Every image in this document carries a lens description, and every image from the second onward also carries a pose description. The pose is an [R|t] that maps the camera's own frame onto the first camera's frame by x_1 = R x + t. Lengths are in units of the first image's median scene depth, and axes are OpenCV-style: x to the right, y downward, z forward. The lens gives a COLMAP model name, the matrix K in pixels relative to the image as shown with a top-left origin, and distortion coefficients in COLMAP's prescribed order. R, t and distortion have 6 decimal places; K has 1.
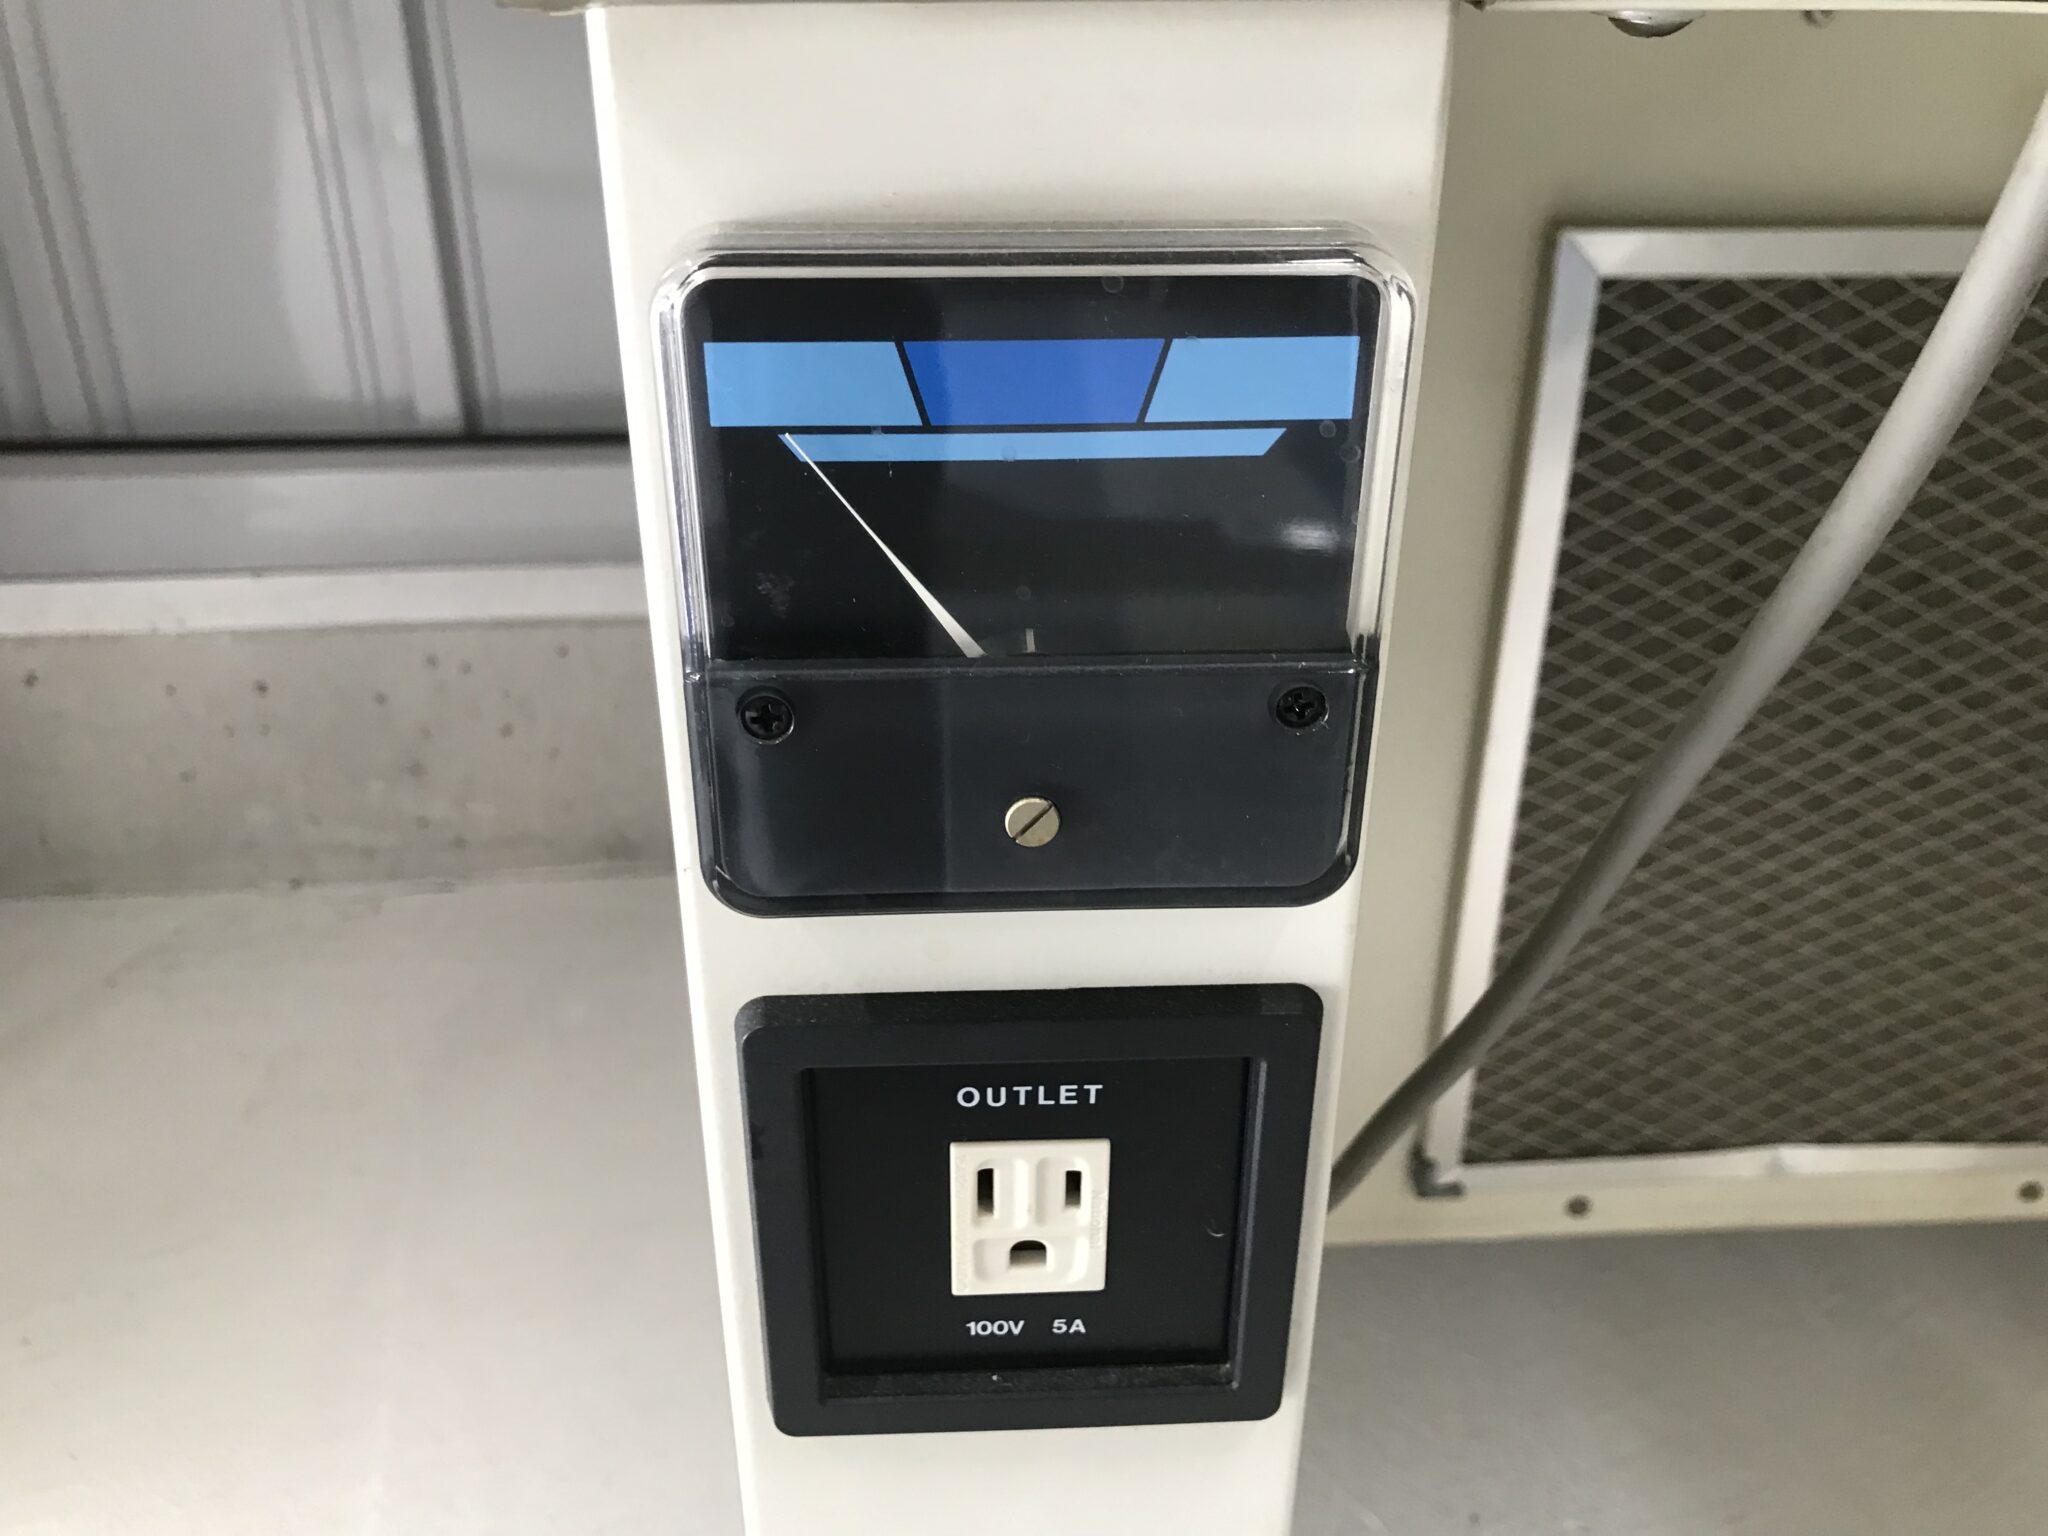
lens RADIAL K [[1849.1, 0, 1024.0], [0, 1849.1, 768.0], [0, 0, 1]] dist [0.005289, 0.001398]
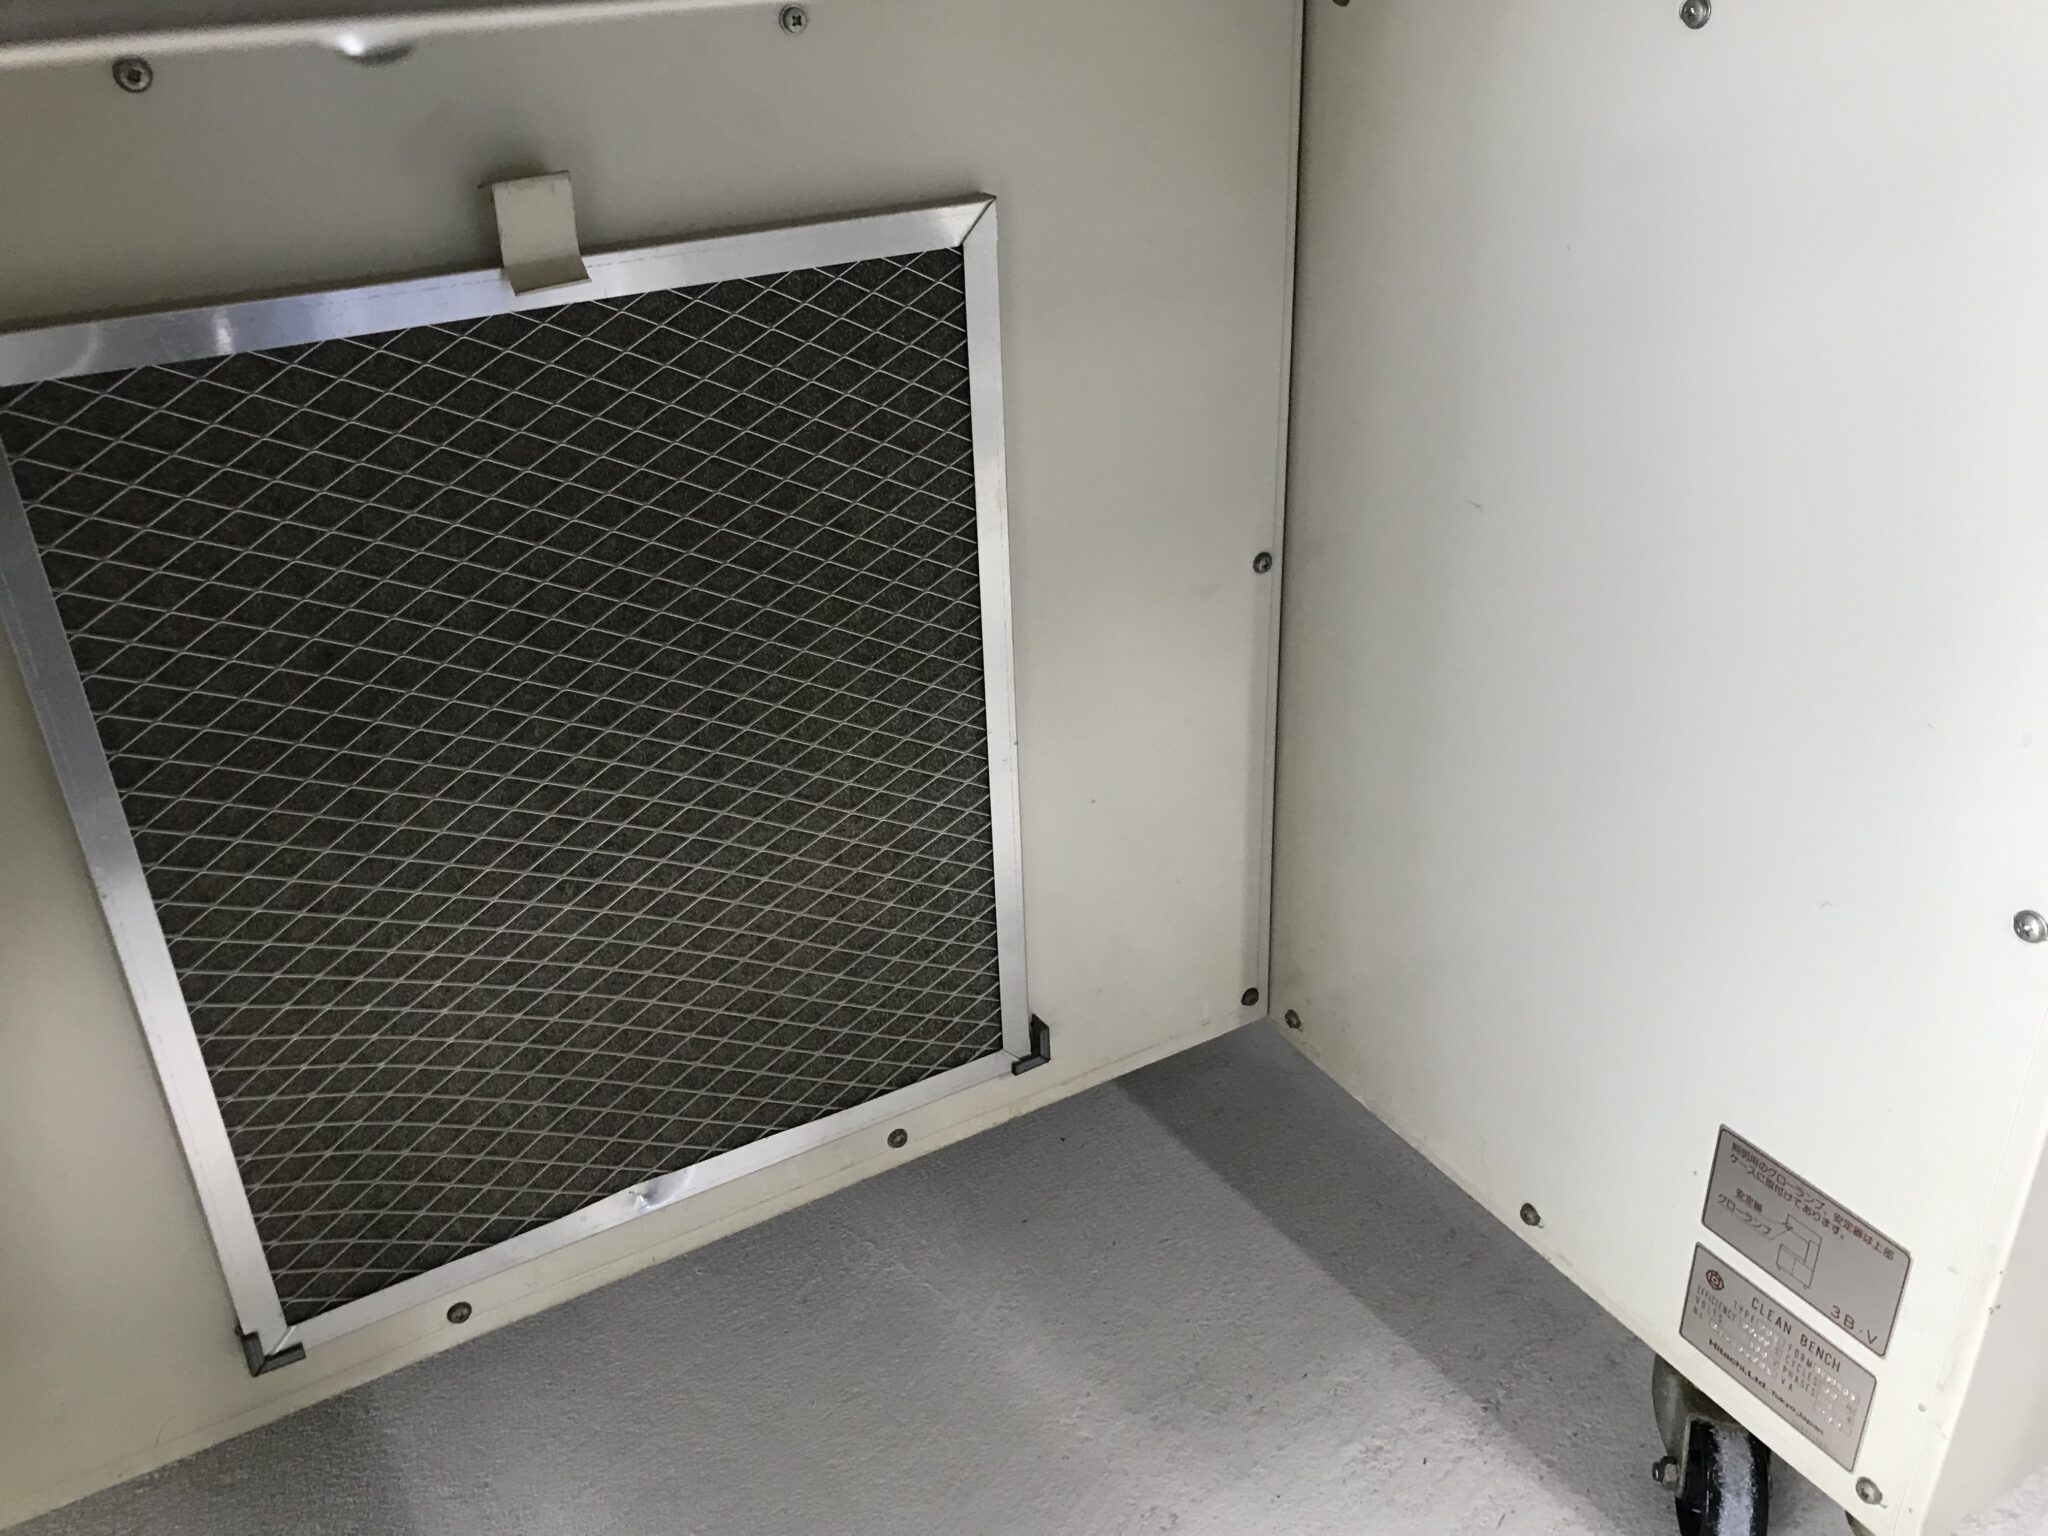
lens RADIAL K [[1849.1, 0, 1024.0], [0, 1849.1, 768.0], [0, 0, 1]] dist [0.005289, 0.001398]
pose [[0.879245, -0.243394, 0.409497, 0.252586], [0.248329, 0.967764, 0.042016, -0.001826], [-0.406523, 0.064747, 0.911344, -0.004151]]
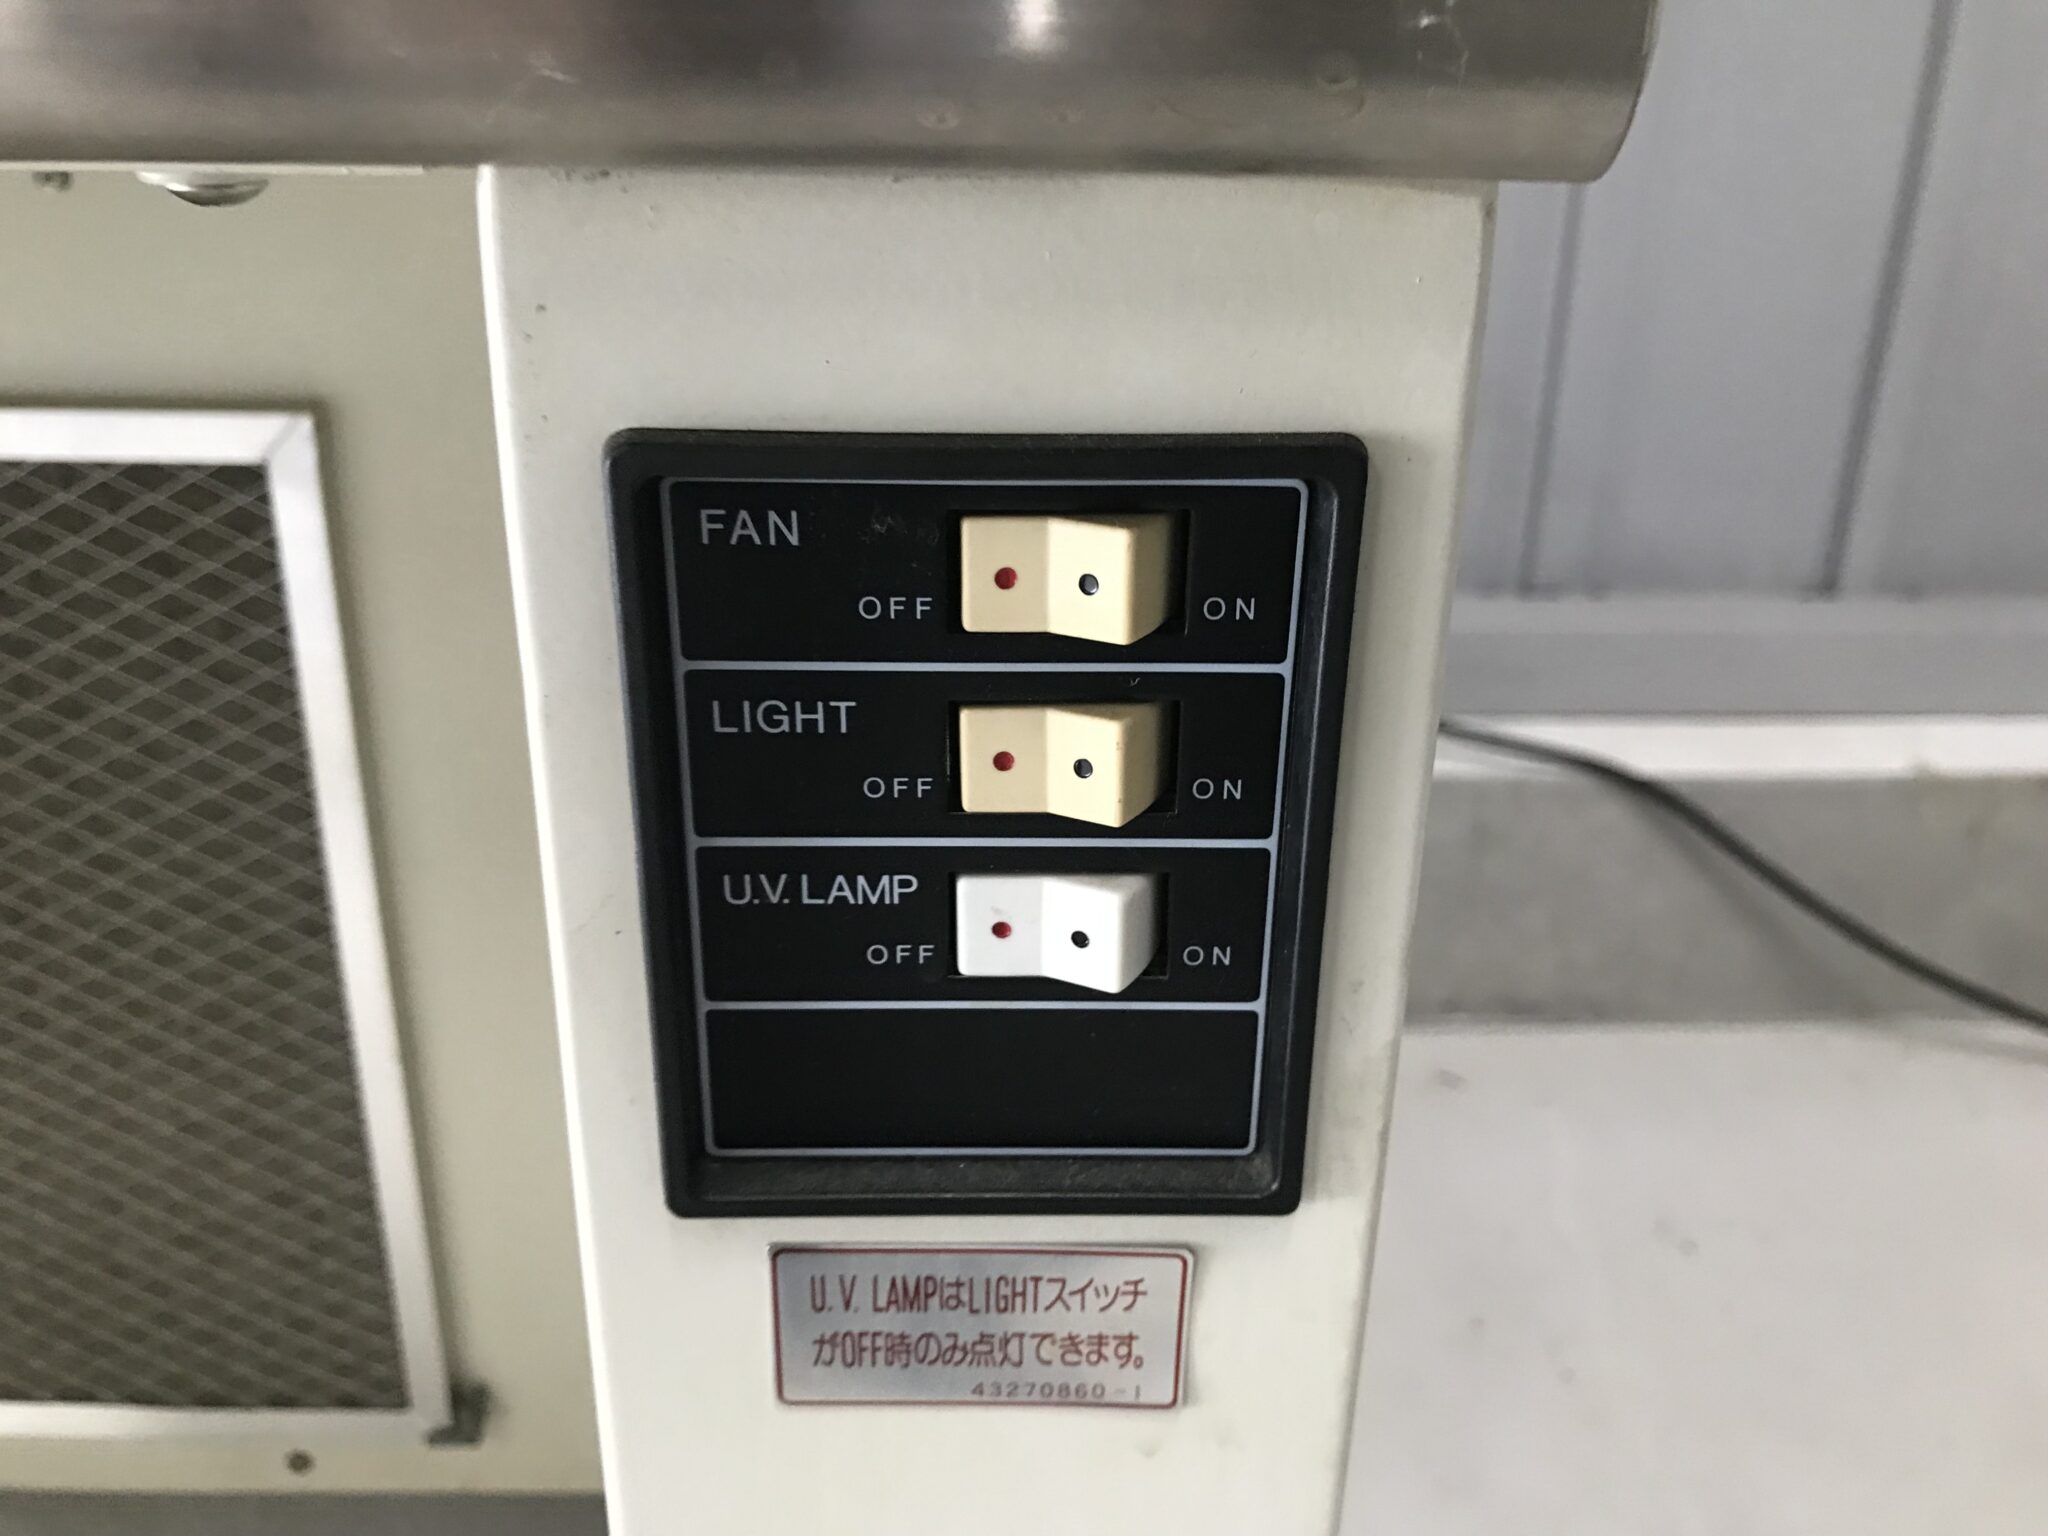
lens RADIAL K [[1947.9, 0, 1024.0], [0, 1947.9, 768.0], [0, 0, 1]] dist [-0.019571, -0.020384]
pose [[0.999582, 0.021275, -0.019597, 0.995042], [-0.023081, 0.995009, -0.097081, -0.025150], [0.017434, 0.097492, 0.995084, 0.048056]]
